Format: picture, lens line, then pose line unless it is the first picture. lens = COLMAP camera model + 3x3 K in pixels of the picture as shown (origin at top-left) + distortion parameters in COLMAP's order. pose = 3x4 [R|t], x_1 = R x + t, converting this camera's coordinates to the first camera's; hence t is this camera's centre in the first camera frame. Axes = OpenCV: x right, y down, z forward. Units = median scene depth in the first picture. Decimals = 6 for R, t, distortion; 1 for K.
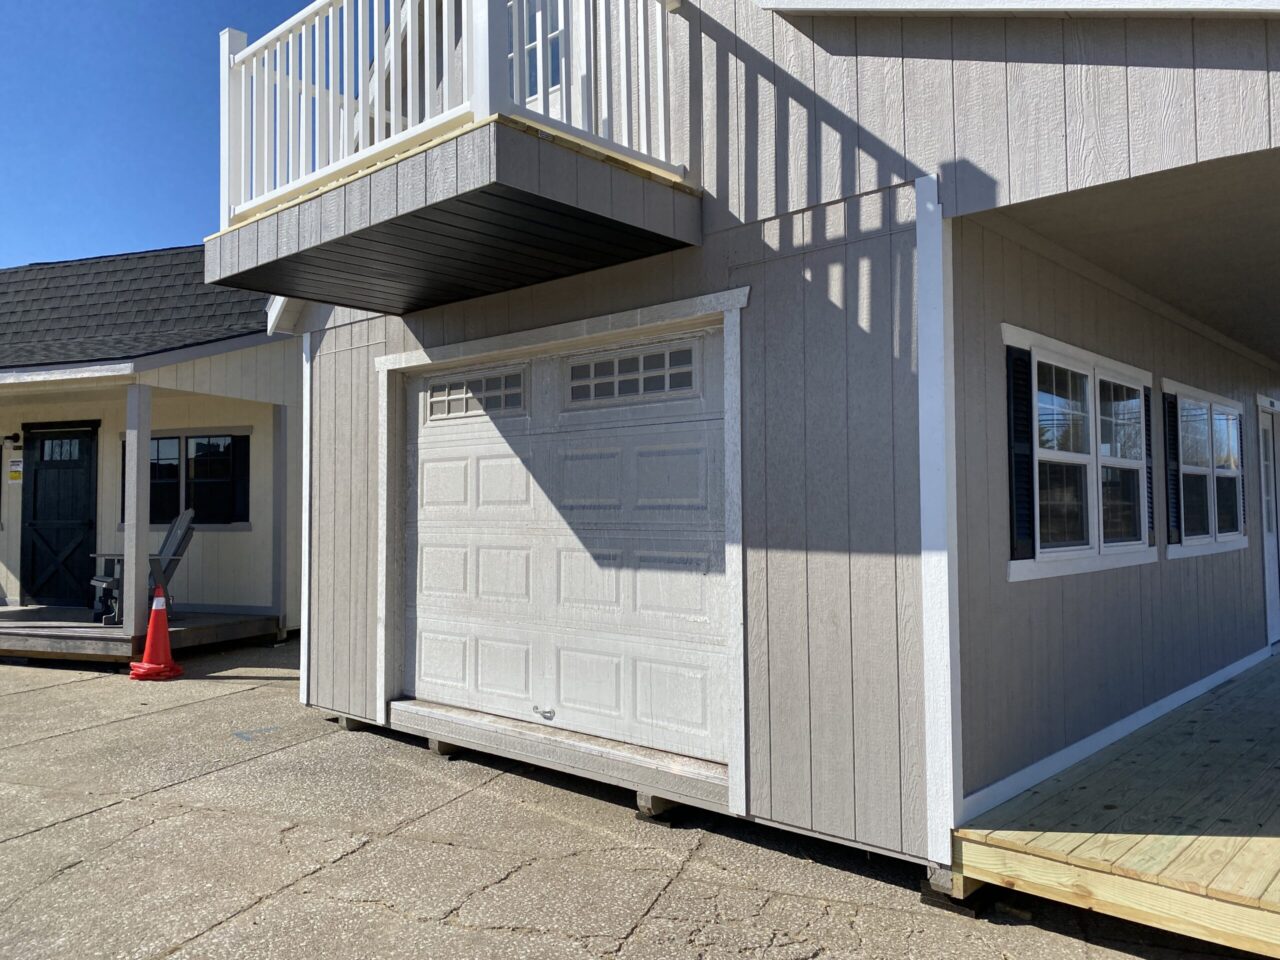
lens RADIAL K [[973.9, 0, 640.0], [0, 973.9, 480.0], [0, 0, 1]] dist [0.115555, -0.001010]
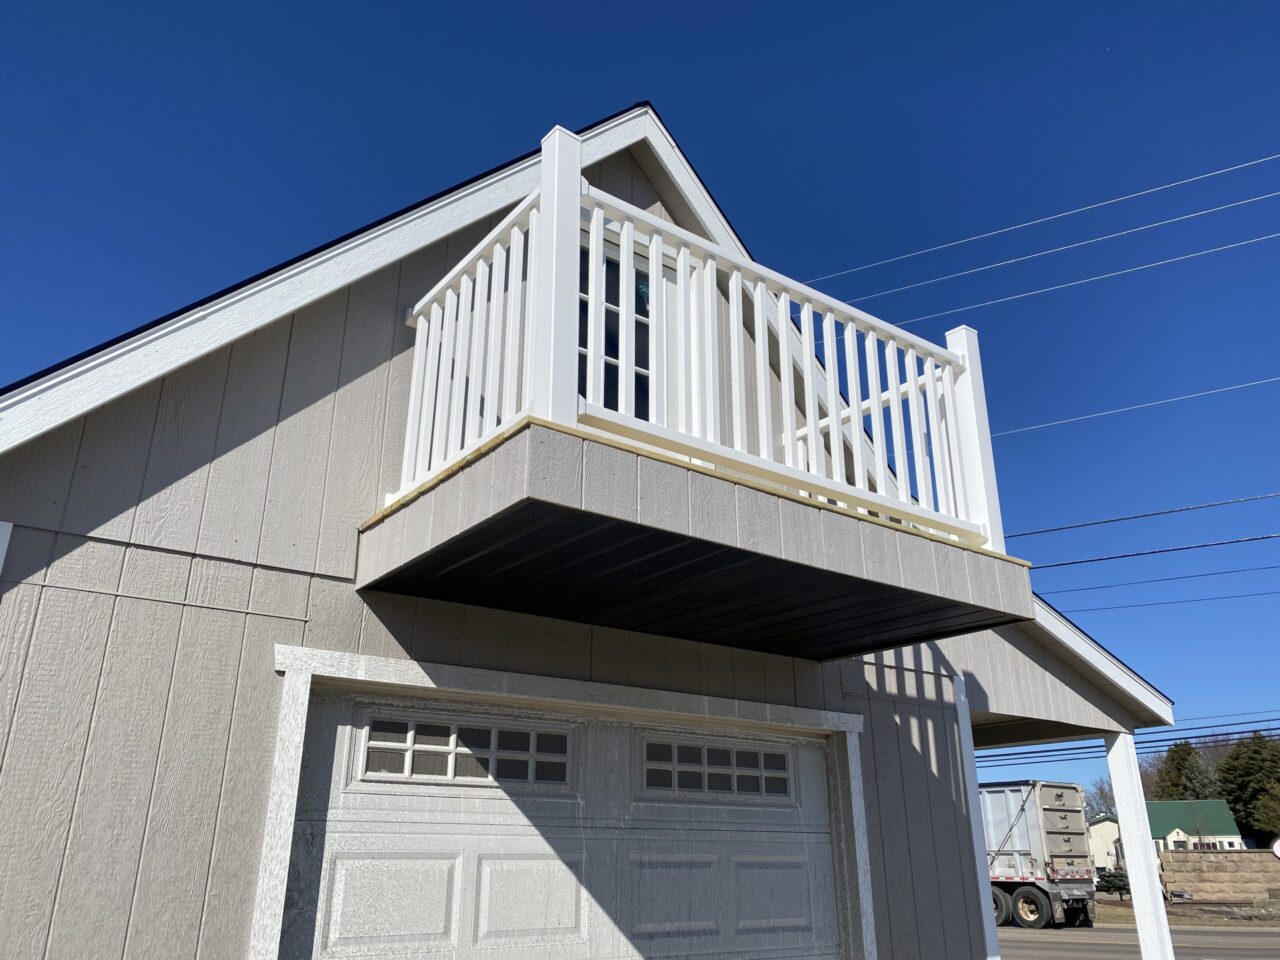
lens RADIAL K [[979.3, 0, 640.0], [0, 979.3, 480.0], [0, 0, 1]] dist [0.006287, -0.002522]
pose [[0.190355, 0.357895, 0.914153, -0.909232], [-0.032284, 0.932958, -0.358535, -0.029064], [-0.981184, 0.038737, 0.189147, 0.862040]]
